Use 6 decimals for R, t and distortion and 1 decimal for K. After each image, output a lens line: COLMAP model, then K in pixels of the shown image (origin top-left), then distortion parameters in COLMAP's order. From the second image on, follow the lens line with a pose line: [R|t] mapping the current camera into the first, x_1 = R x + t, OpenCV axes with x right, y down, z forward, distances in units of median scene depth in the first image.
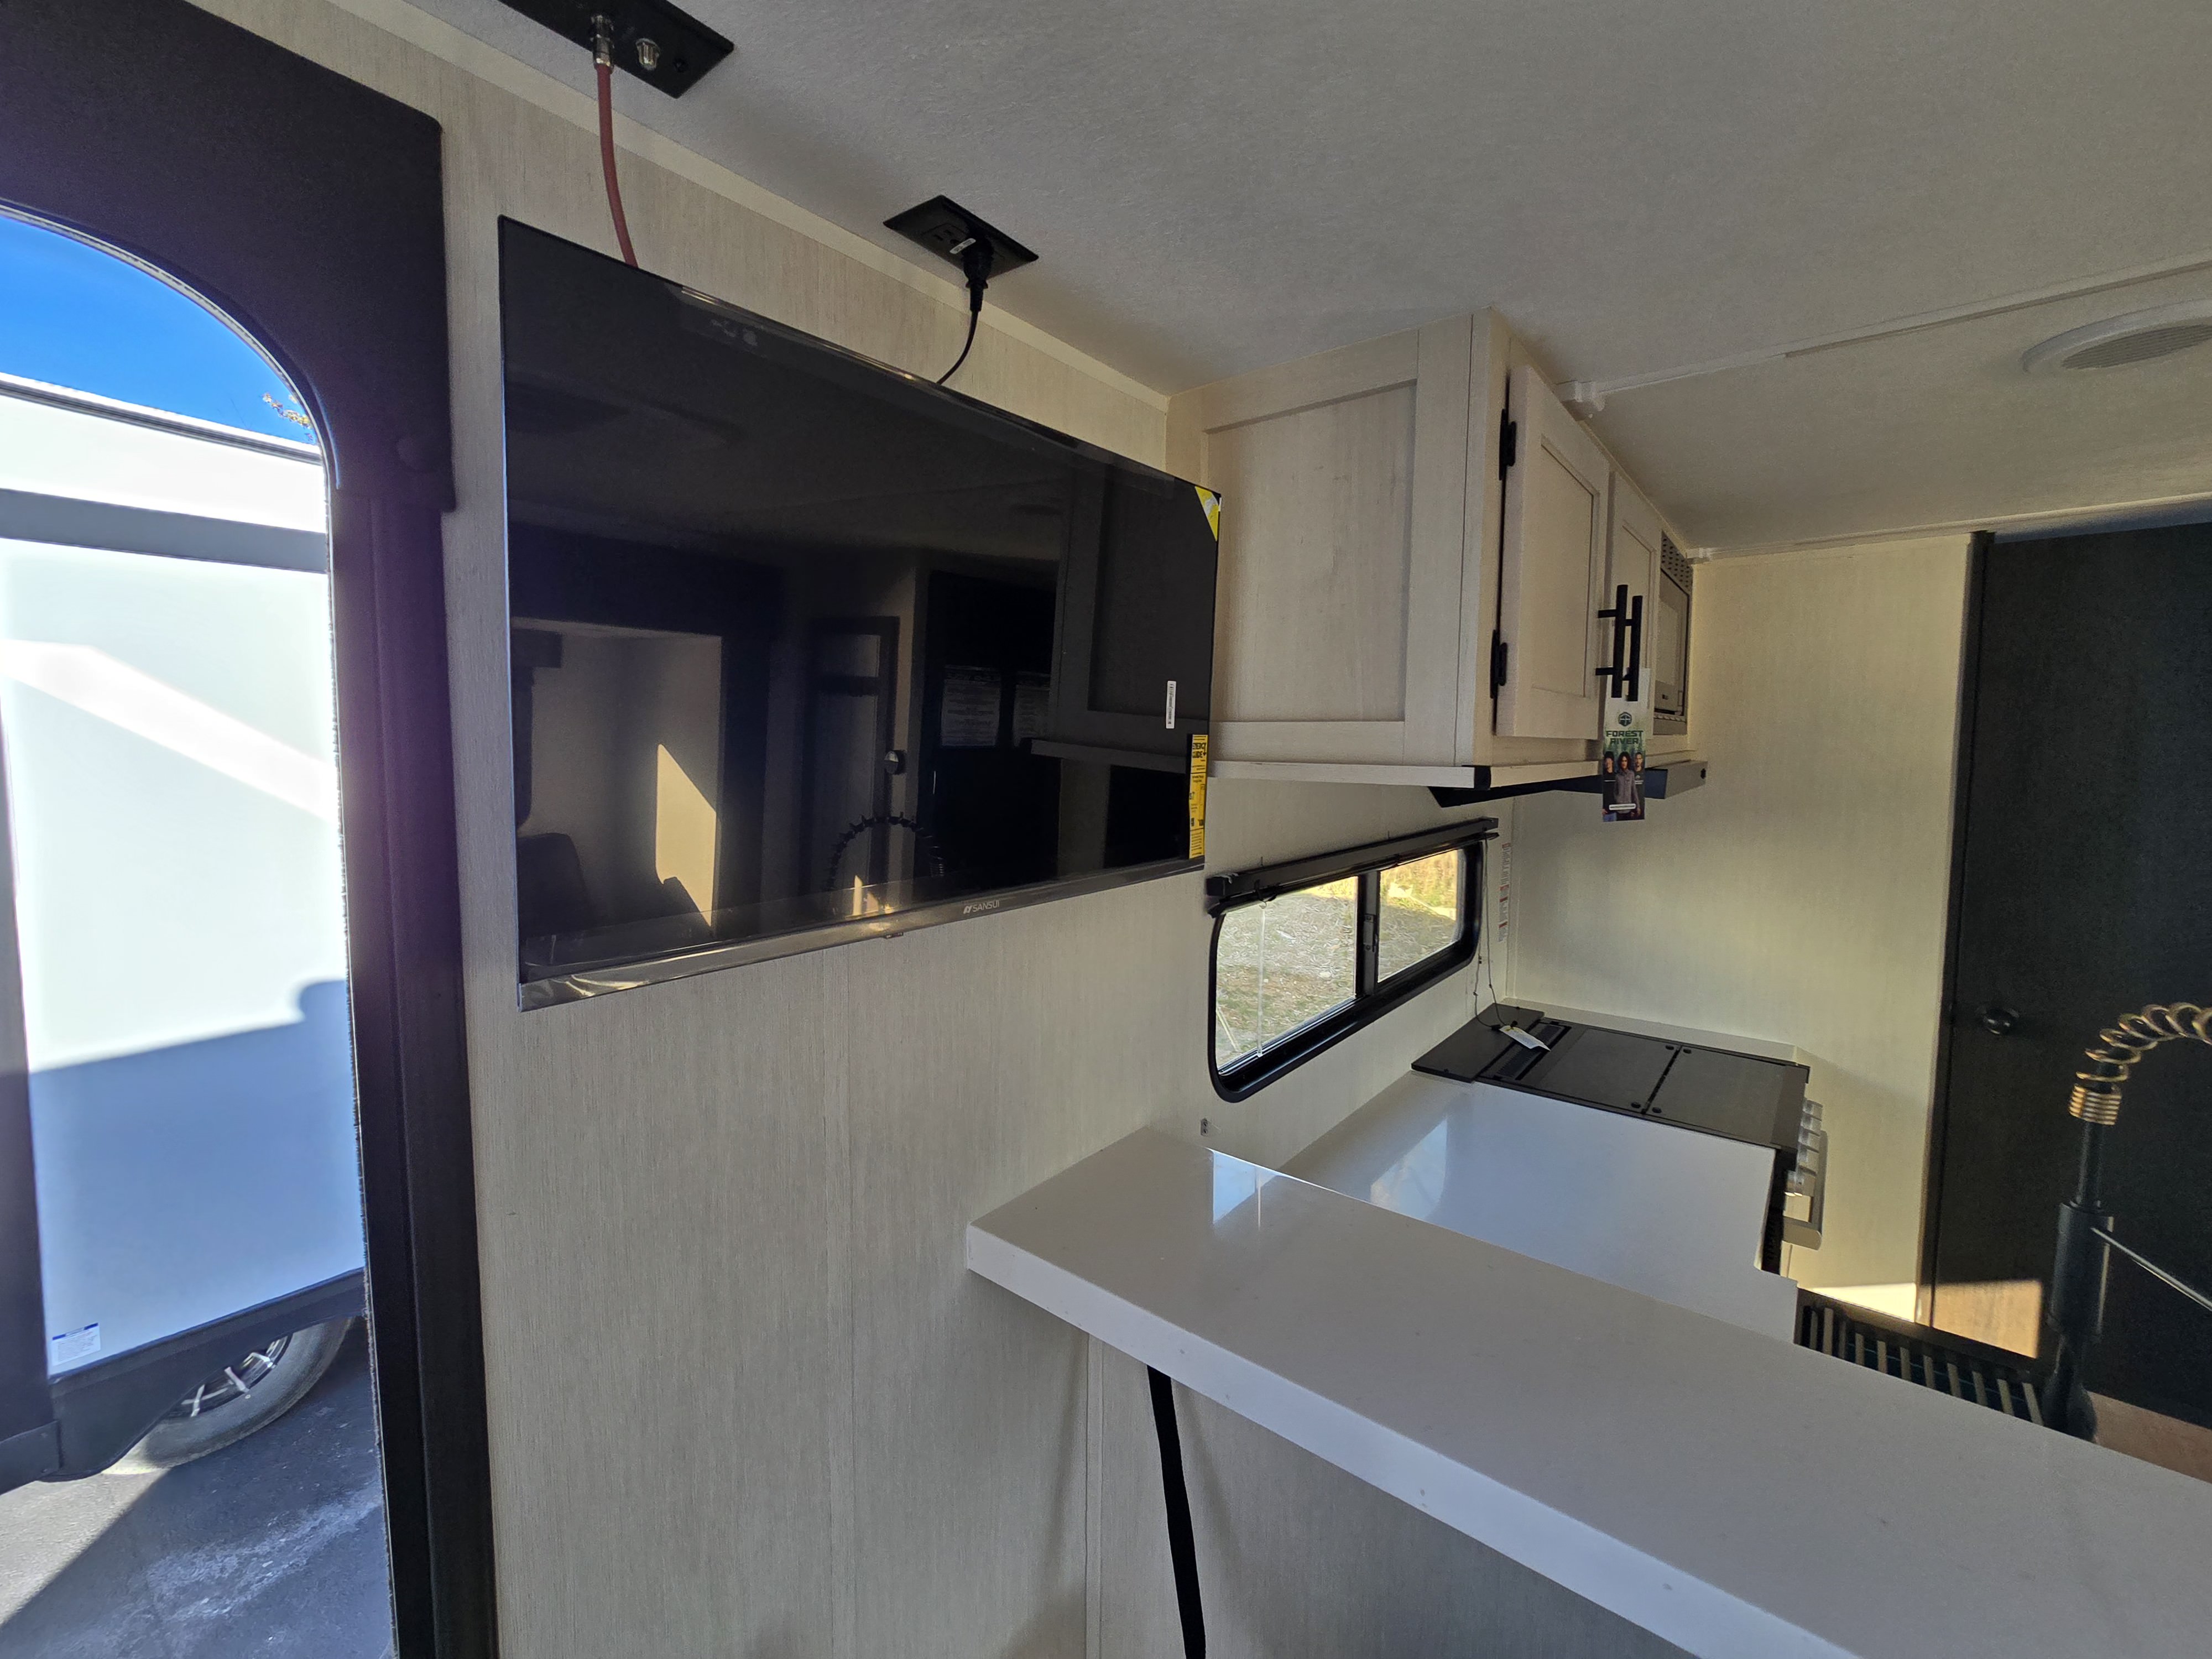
lens RADIAL K [[903.8, 0, 1075.0], [0, 903.8, 802.2], [0, 0, 1]] dist [-0.001531, 0.000614]
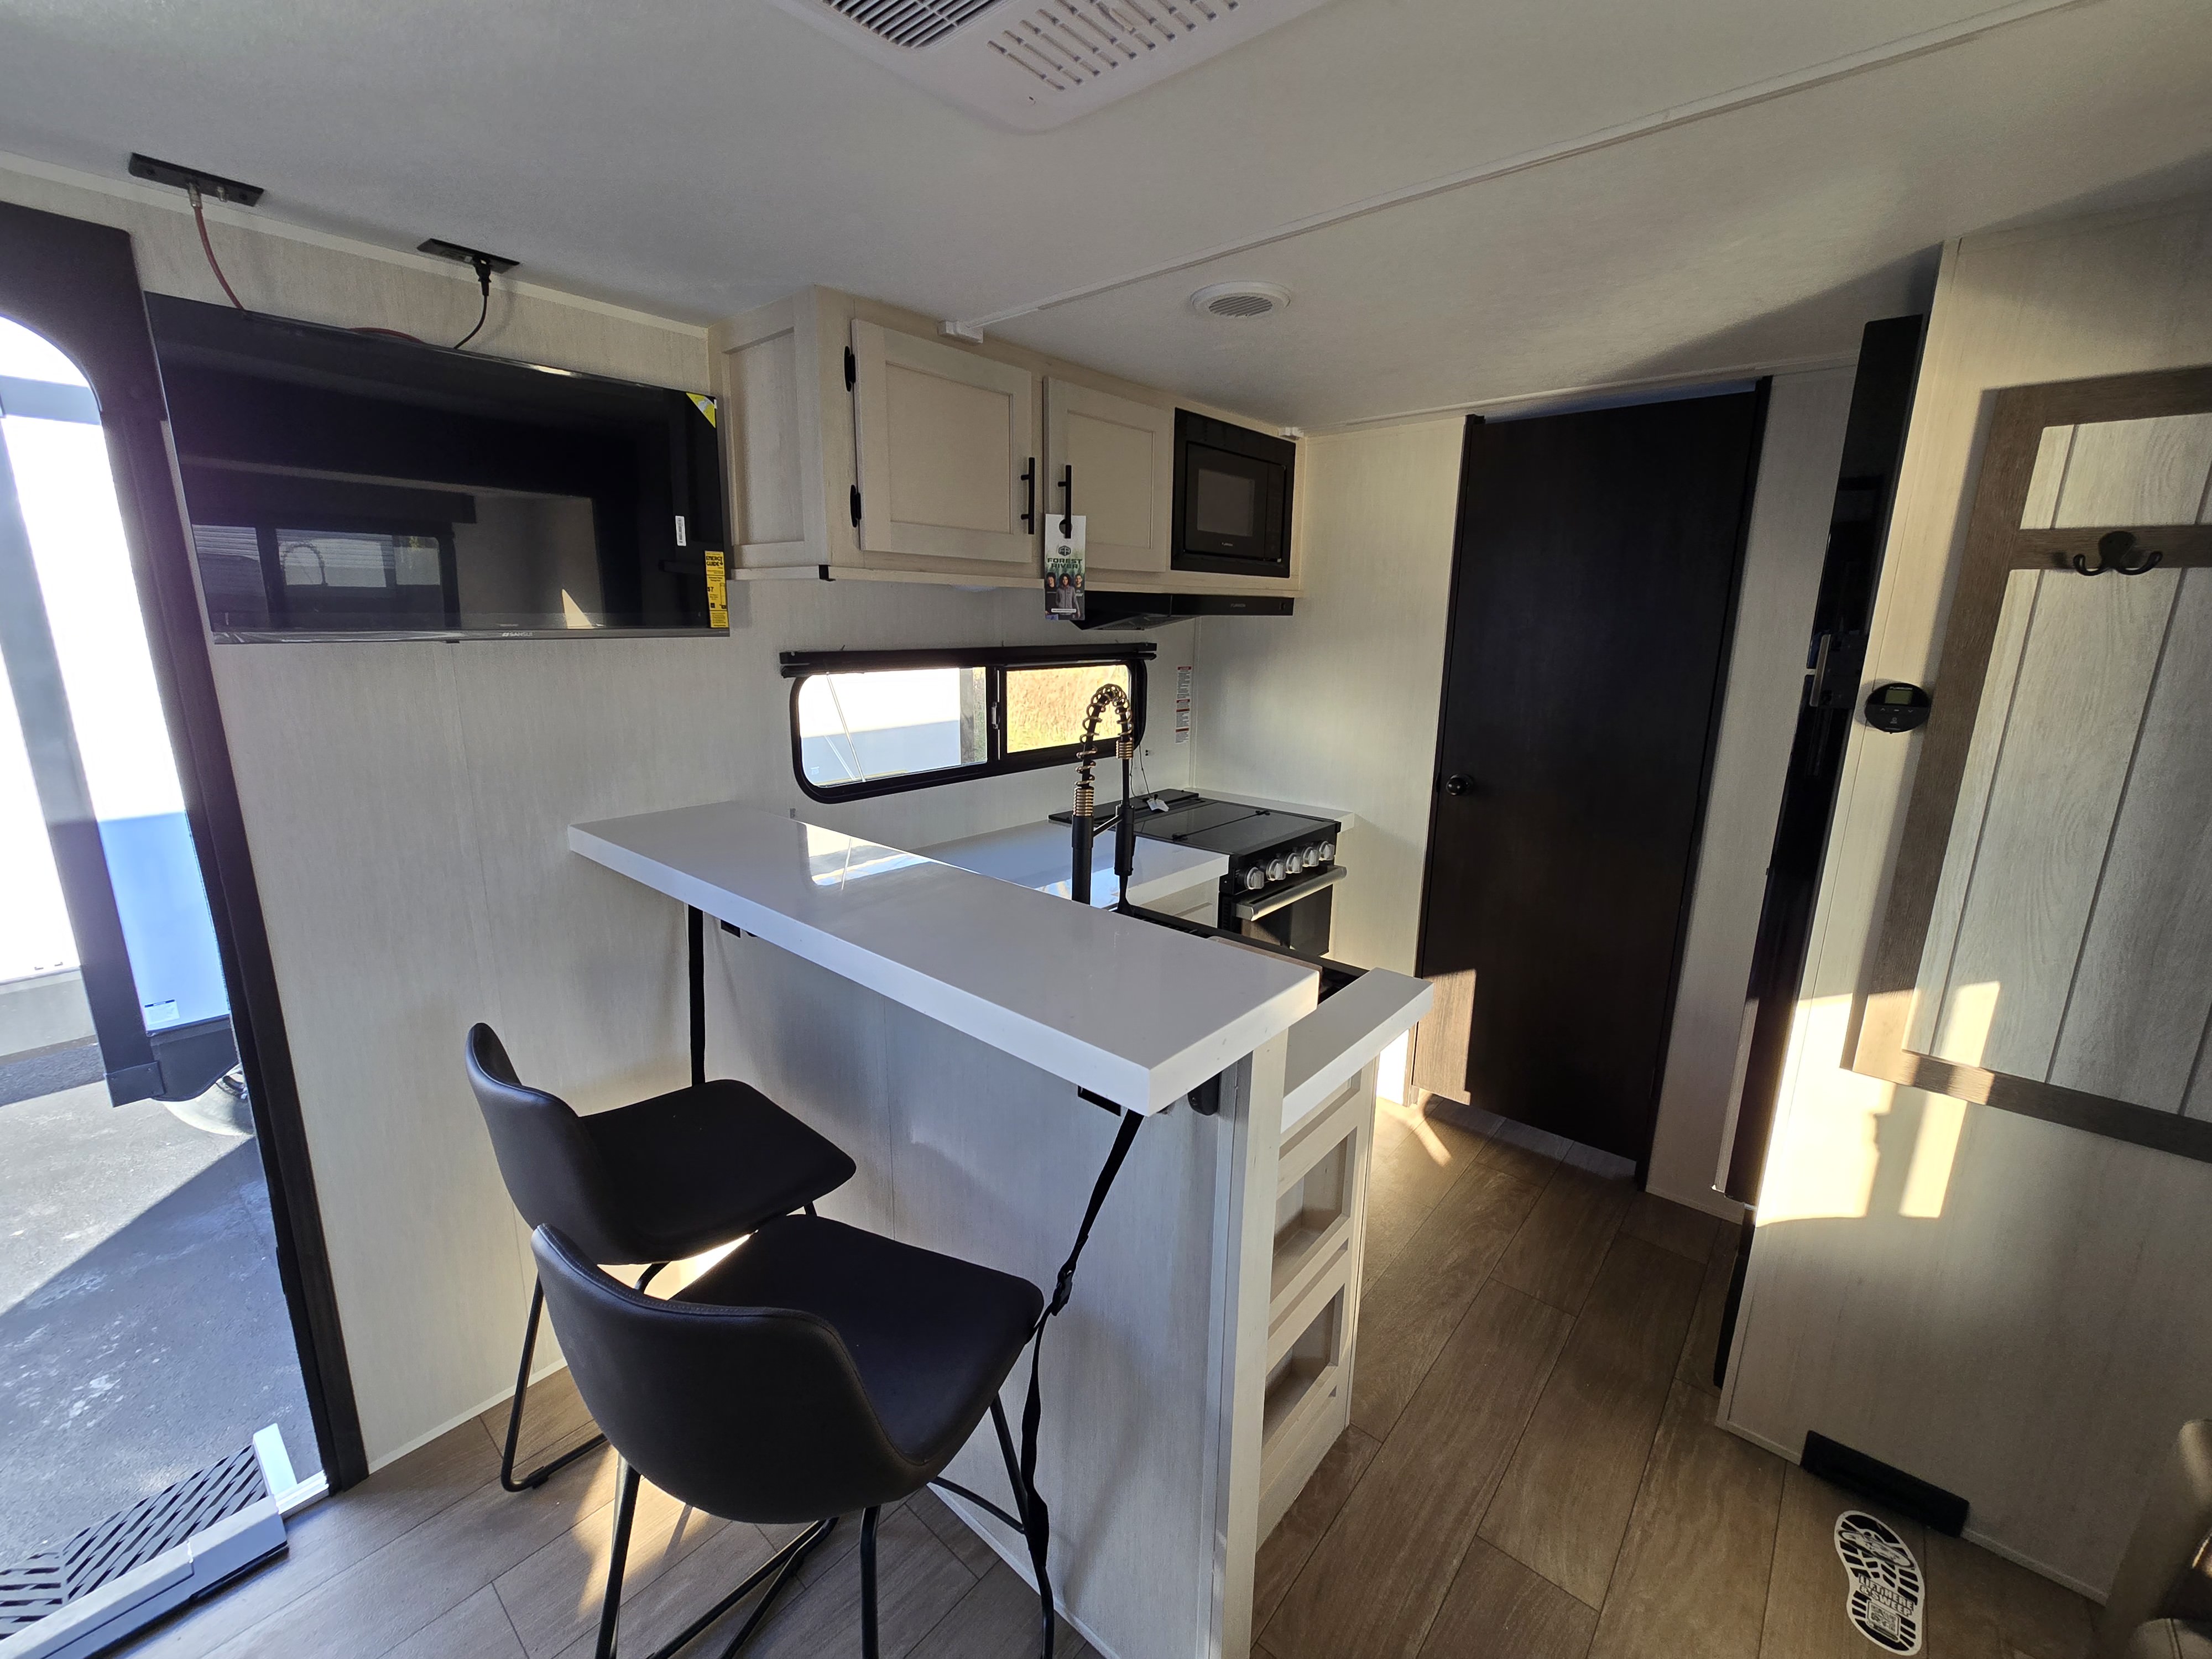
lens RADIAL K [[903.8, 0, 1113.1], [0, 903.8, 817.1], [0, 0, 1]] dist [-0.001531, 0.000614]
pose [[0.999664, 0.016207, -0.020215, 0.833036], [-0.012940, 0.988237, 0.152380, 0.132116], [0.022447, -0.152068, 0.988115, -0.629211]]
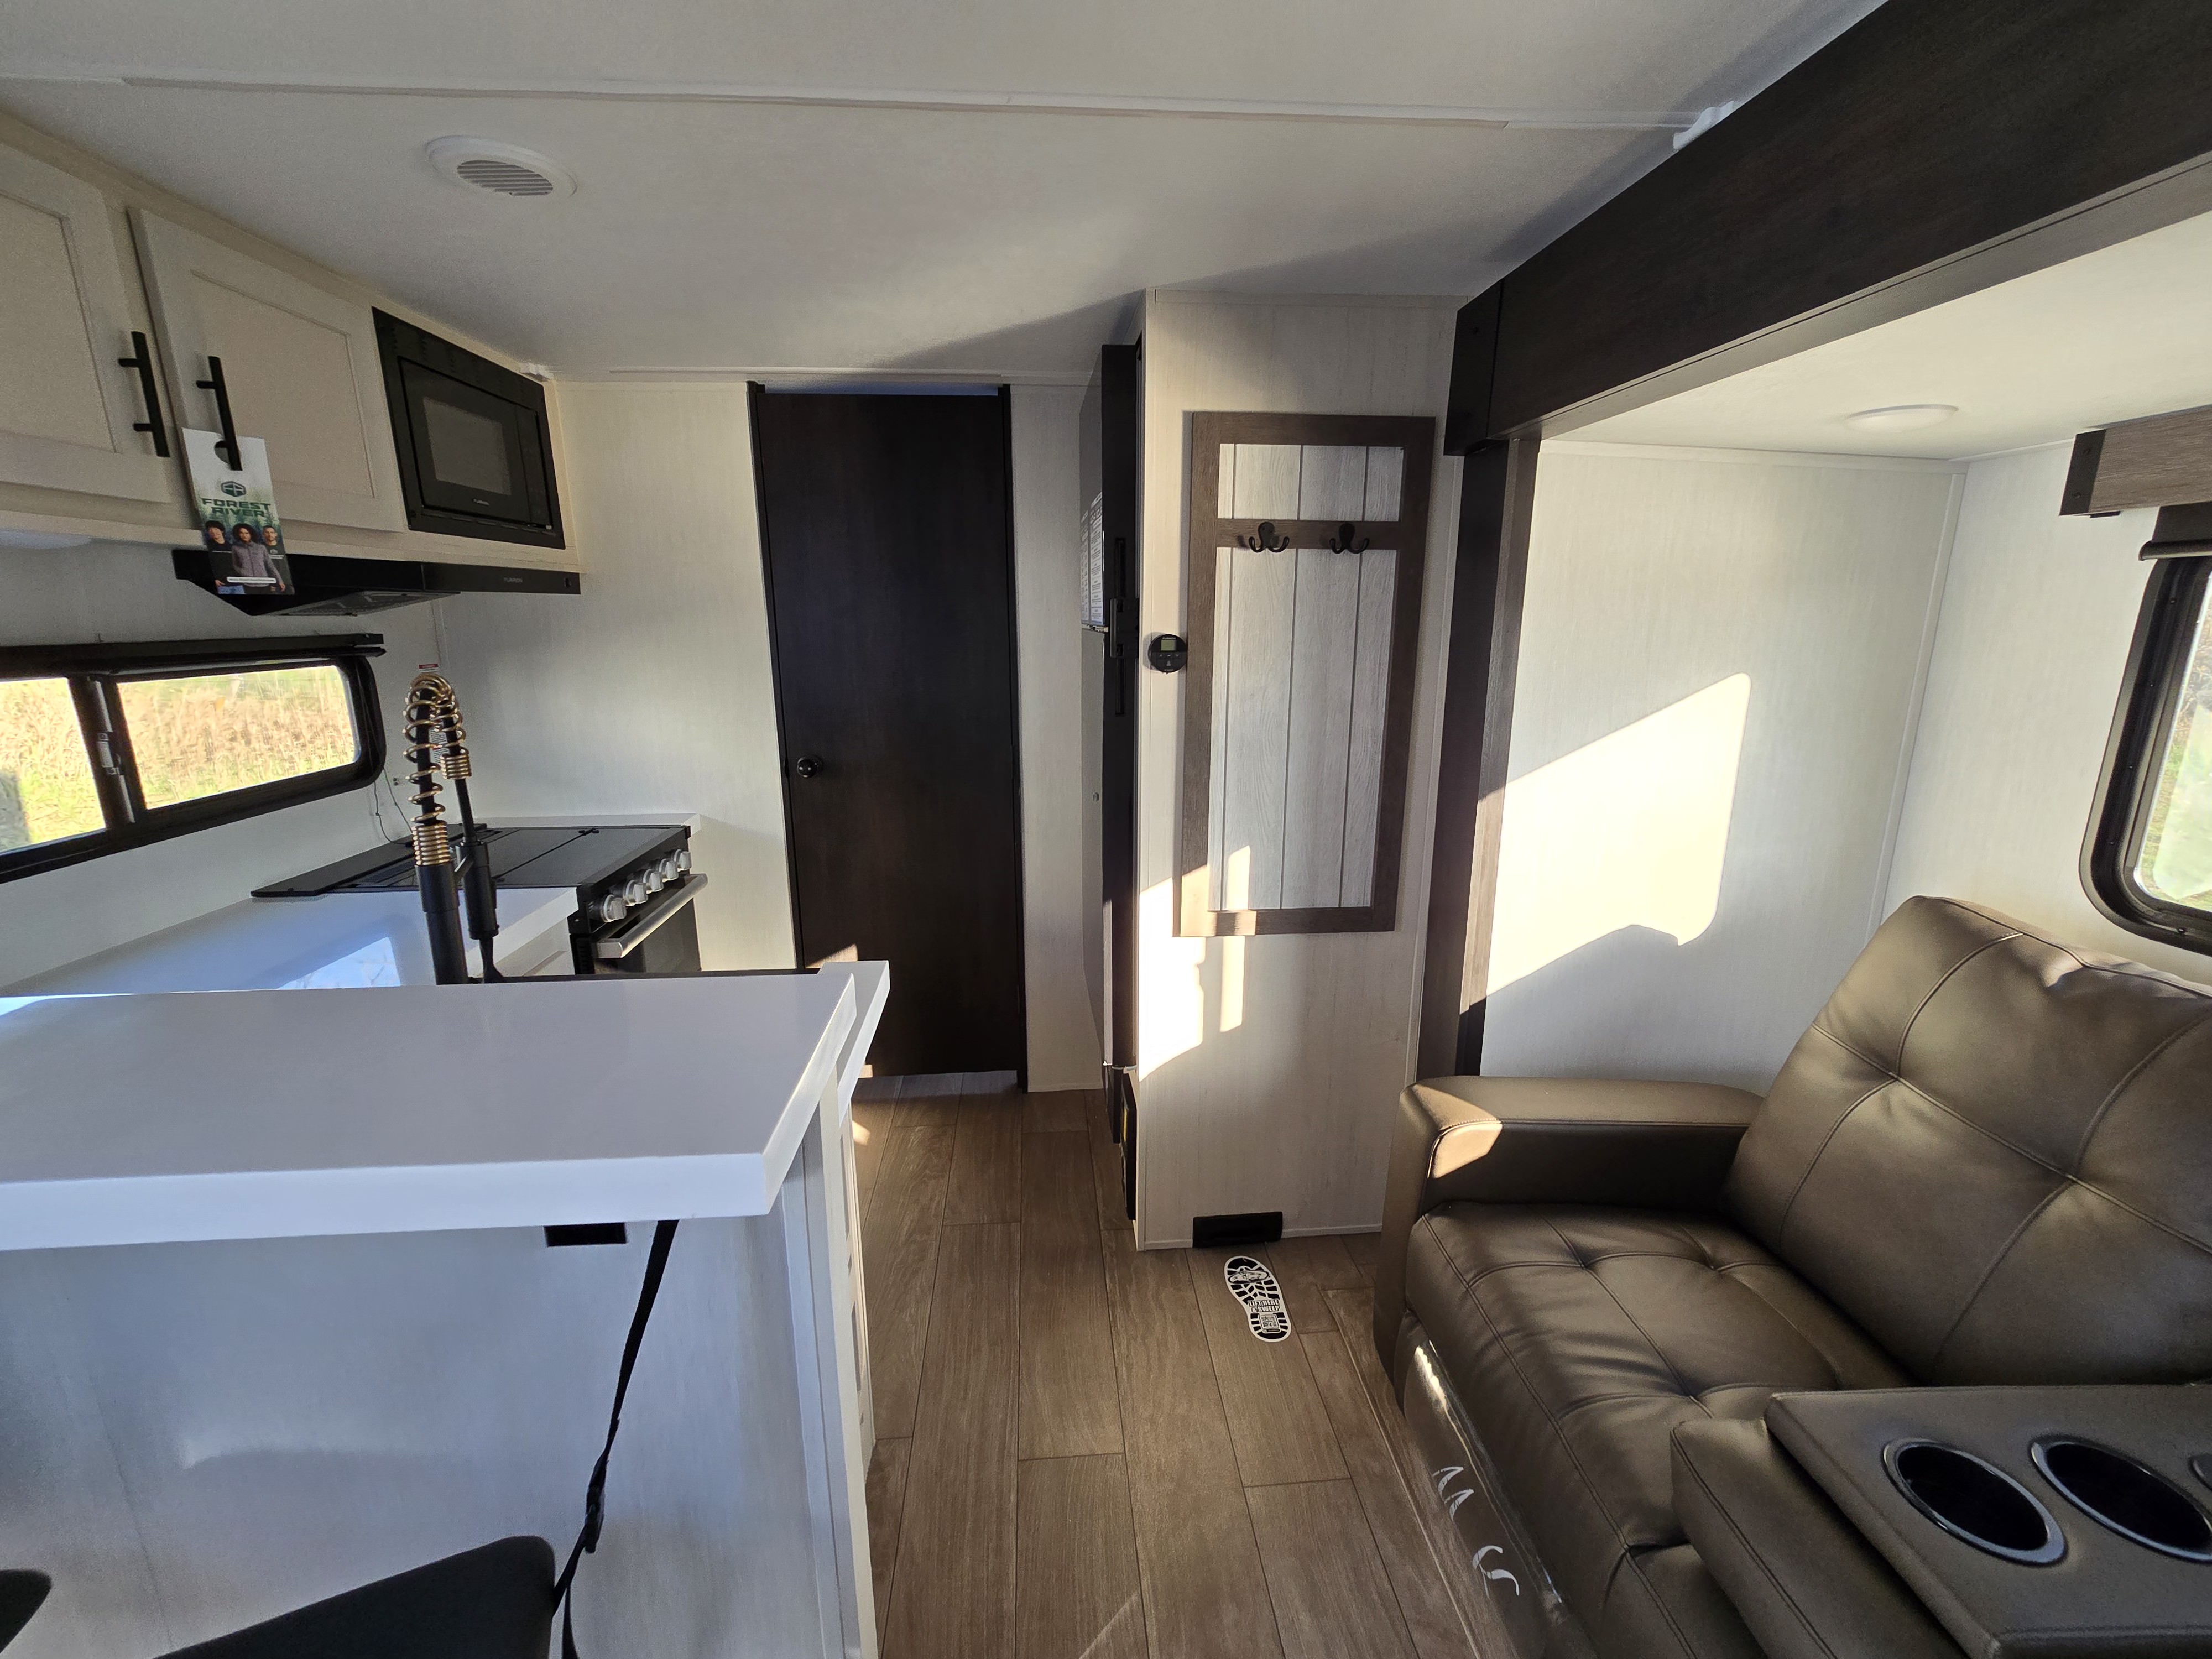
lens RADIAL K [[903.8, 0, 1088.1], [0, 903.8, 821.4], [0, 0, 1]] dist [-0.001531, 0.000614]
pose [[0.731293, -0.159104, 0.663247, 0.731749], [0.051007, 0.982447, 0.179435, 0.146647], [-0.680154, -0.097389, 0.726571, -0.523774]]
